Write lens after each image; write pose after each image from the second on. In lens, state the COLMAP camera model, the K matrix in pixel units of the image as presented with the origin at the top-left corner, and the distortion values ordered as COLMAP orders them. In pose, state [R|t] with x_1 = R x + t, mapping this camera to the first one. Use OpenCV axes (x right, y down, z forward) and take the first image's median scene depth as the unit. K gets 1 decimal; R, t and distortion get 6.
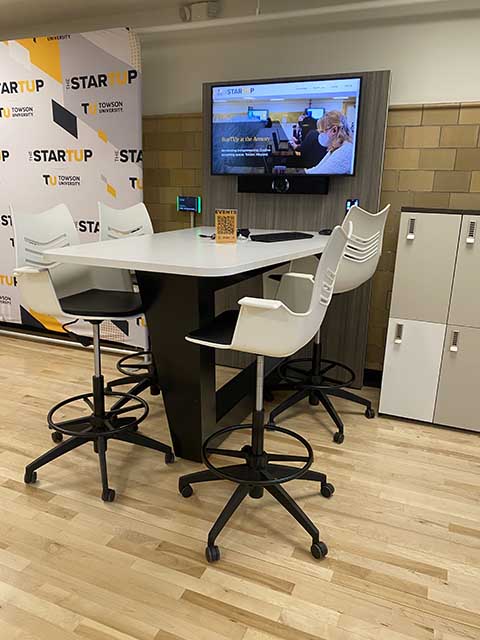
lens RADIAL K [[495.3, 0, 240.0], [0, 495.3, 320.0], [0, 0, 1]] dist [0.004035, -0.002832]
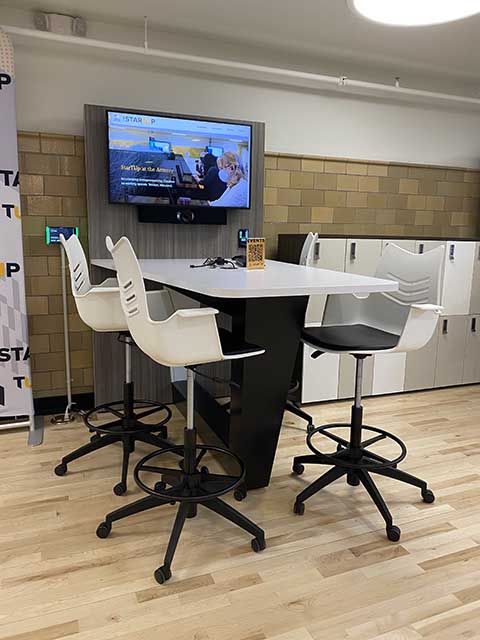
lens RADIAL K [[495.3, 0, 240.0], [0, 495.3, 320.0], [0, 0, 1]] dist [0.004035, -0.002832]
pose [[0.703451, -0.138314, 0.697156, -0.606710], [0.175300, 0.984343, 0.018407, -0.059419], [-0.688786, 0.109263, 0.716684, 0.212236]]
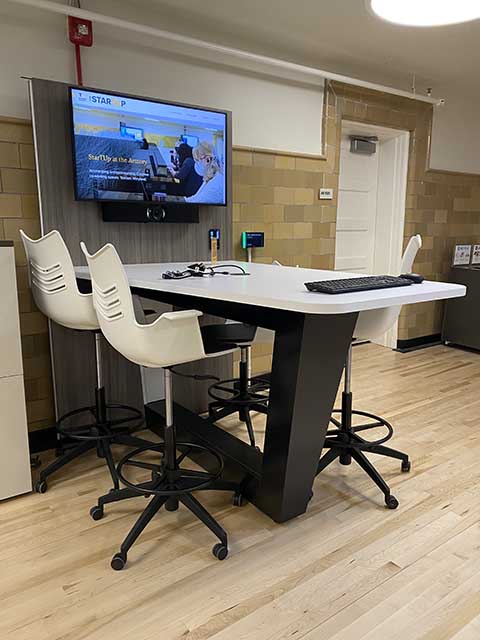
lens RADIAL K [[495.3, 0, 240.0], [0, 495.3, 320.0], [0, 0, 1]] dist [0.004035, -0.002832]
pose [[0.507071, -0.179801, 0.842942, -0.663404], [0.224192, 0.971849, 0.072435, -0.120519], [-0.832236, 0.152251, 0.533107, 0.440415]]
